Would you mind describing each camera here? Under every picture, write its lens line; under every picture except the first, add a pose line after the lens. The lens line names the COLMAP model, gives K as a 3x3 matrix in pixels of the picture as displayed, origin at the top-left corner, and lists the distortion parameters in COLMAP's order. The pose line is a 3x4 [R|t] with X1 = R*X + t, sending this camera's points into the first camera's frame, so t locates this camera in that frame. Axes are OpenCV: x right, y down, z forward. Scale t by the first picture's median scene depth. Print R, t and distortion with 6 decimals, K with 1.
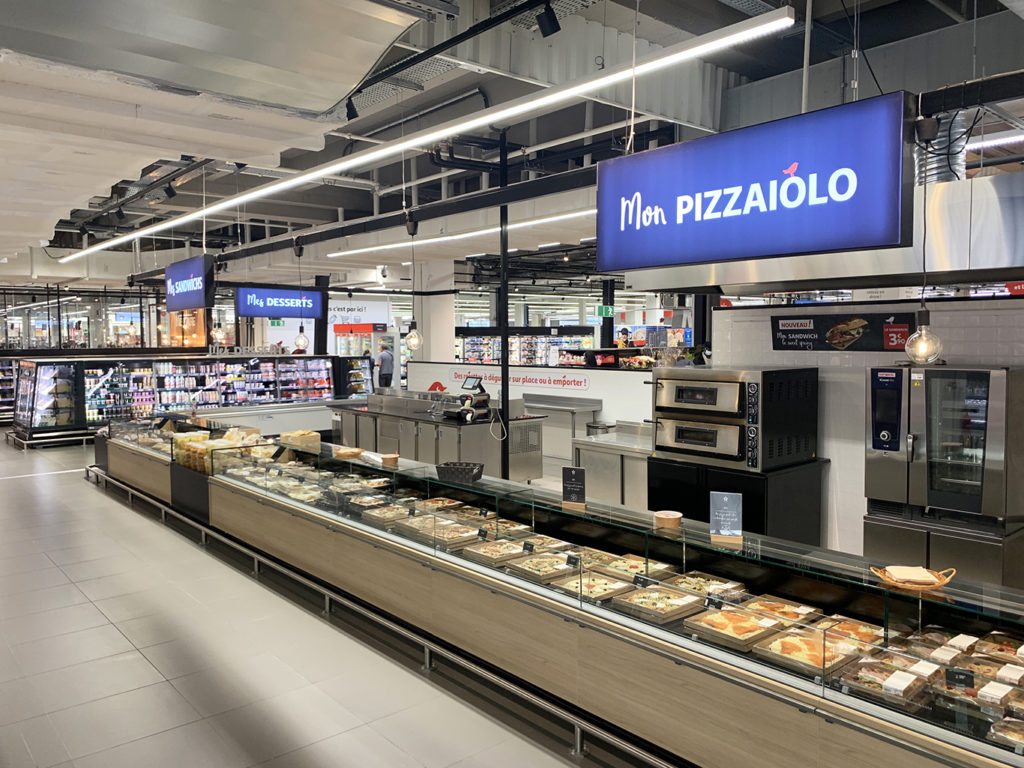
lens RADIAL K [[784.6, 0, 514.5], [0, 784.6, 381.4], [0, 0, 1]] dist [-0.007588, -0.007685]
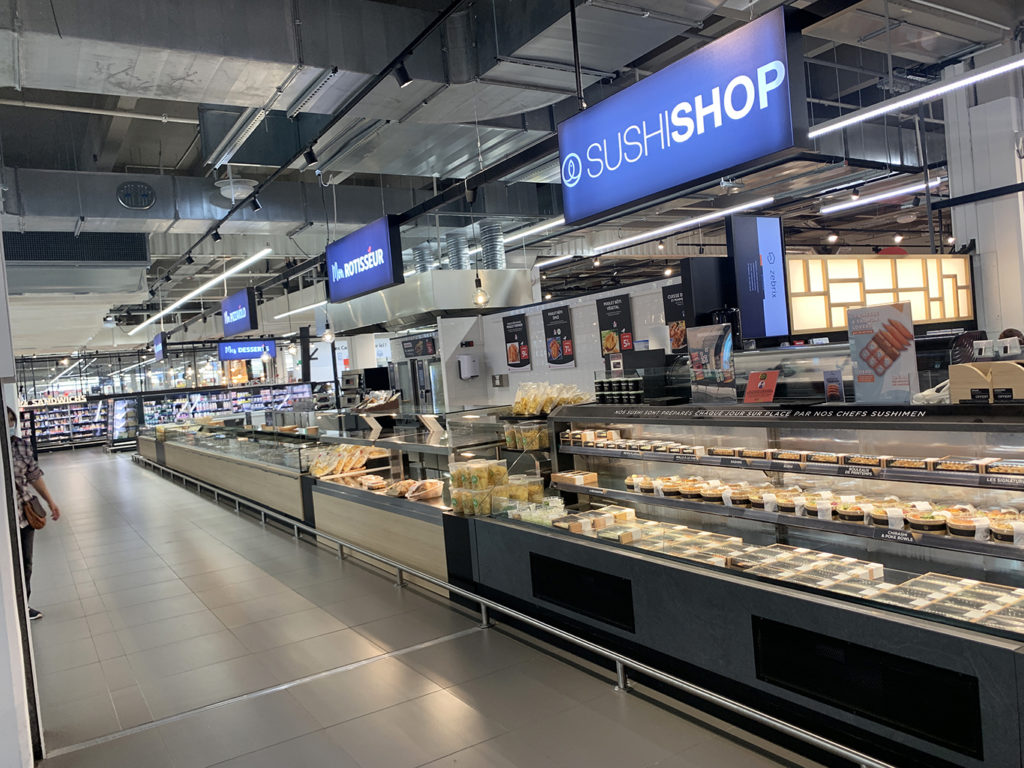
lens RADIAL K [[784.6, 0, 509.1], [0, 784.6, 384.1], [0, 0, 1]] dist [-0.007588, -0.007685]
pose [[0.987390, -0.078033, -0.137735, 0.382770], [0.074653, 0.996772, -0.029545, 0.048780], [0.139596, 0.018891, 0.990028, -0.445078]]
